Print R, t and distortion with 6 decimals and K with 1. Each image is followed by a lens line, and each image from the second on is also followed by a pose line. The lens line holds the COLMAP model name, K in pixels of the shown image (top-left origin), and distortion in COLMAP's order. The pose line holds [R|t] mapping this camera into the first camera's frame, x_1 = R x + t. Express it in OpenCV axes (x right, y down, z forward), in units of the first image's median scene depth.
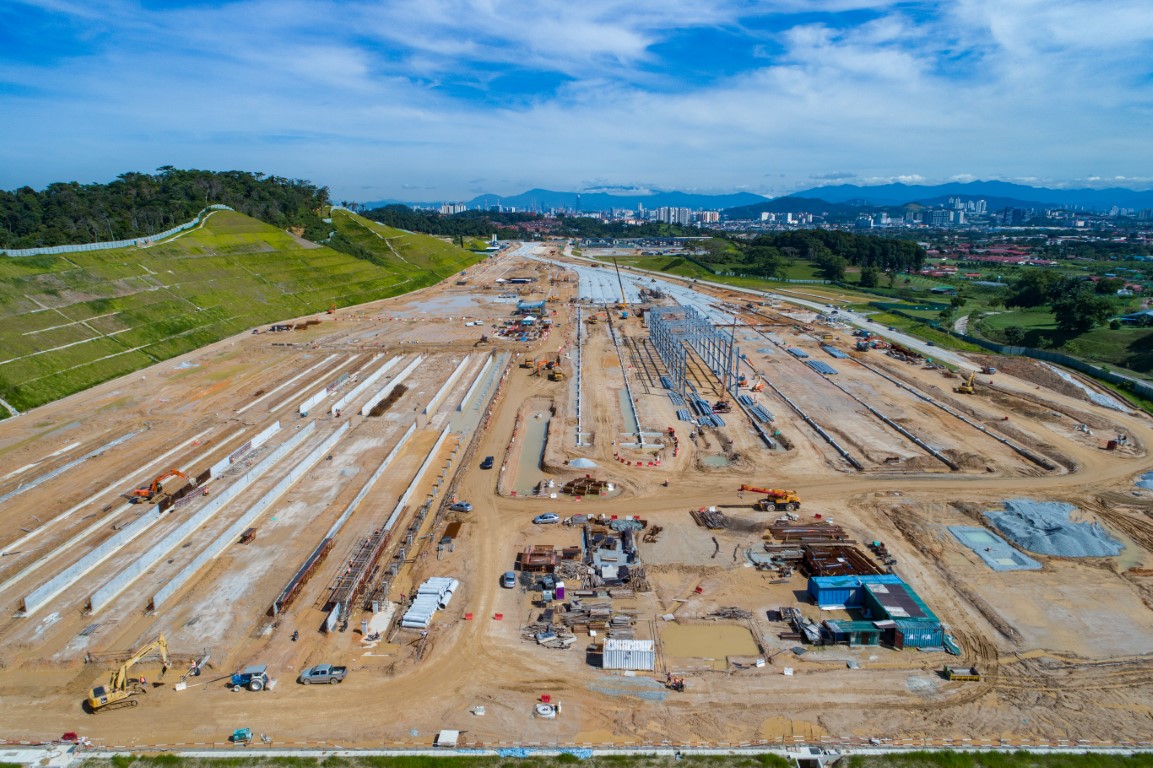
lens RADIAL K [[778.2, 0, 579.4], [0, 778.2, 364.6], [0, 0, 1]] dist [0.000311, 0.001532]
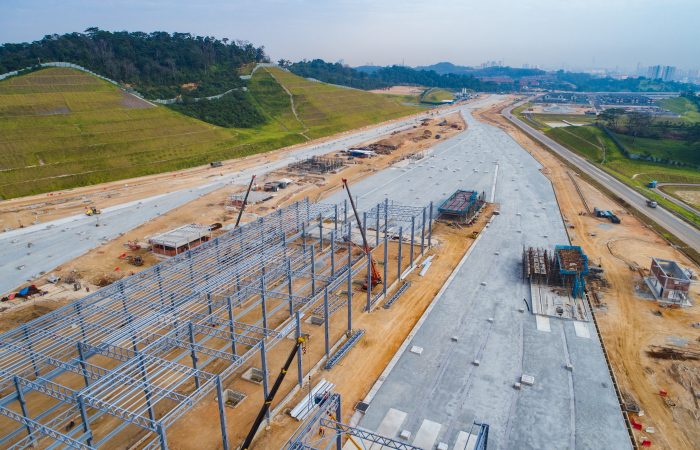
lens RADIAL K [[459.7, 0, 350.0], [0, 459.7, 225.0], [0, 0, 1]] dist [-0.003651, 0.000575]
pose [[0.892333, 0.149522, -0.425893, 0.122712], [-0.089791, 0.983484, 0.157151, -0.090426], [0.442356, -0.101990, 0.891021, 0.442627]]
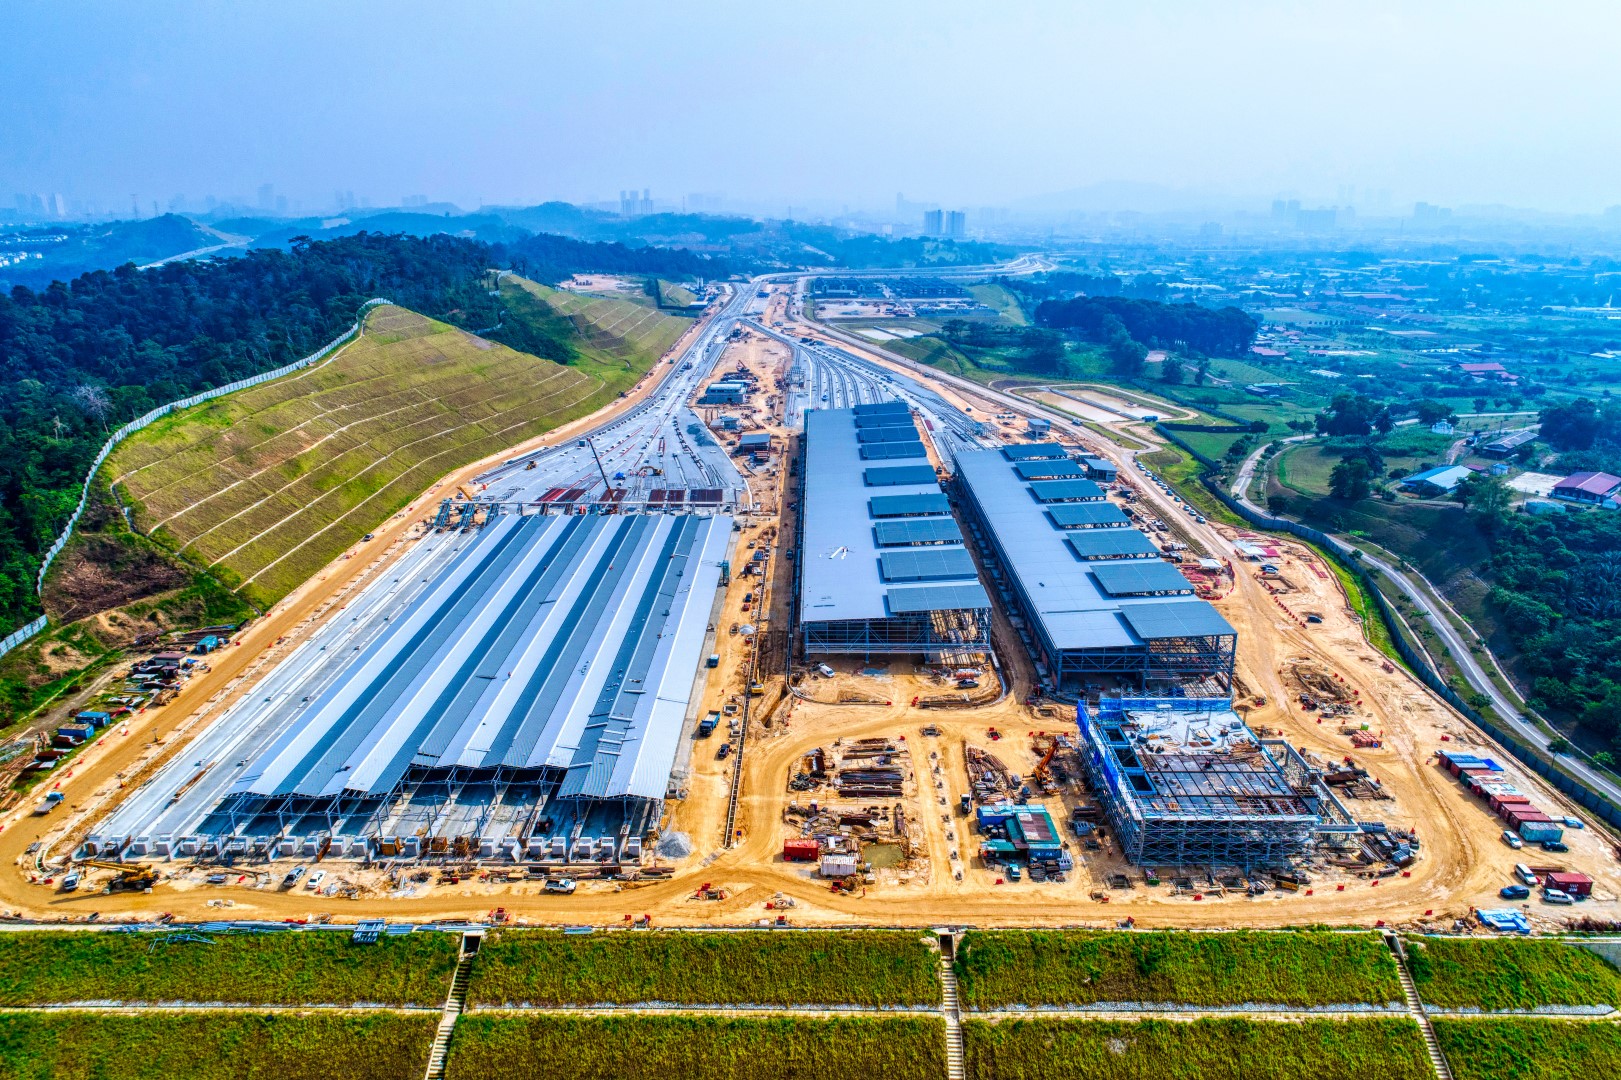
lens RADIAL K [[1094.1, 0, 814.6], [0, 1094.1, 512.7], [0, 0, 1]] dist [0.000311, 0.001532]
pose [[0.999970, 0.006996, 0.003326, 0.001231], [-0.007269, 0.995831, 0.090922, -0.063817], [-0.002676, -0.090943, 0.995852, -0.131599]]
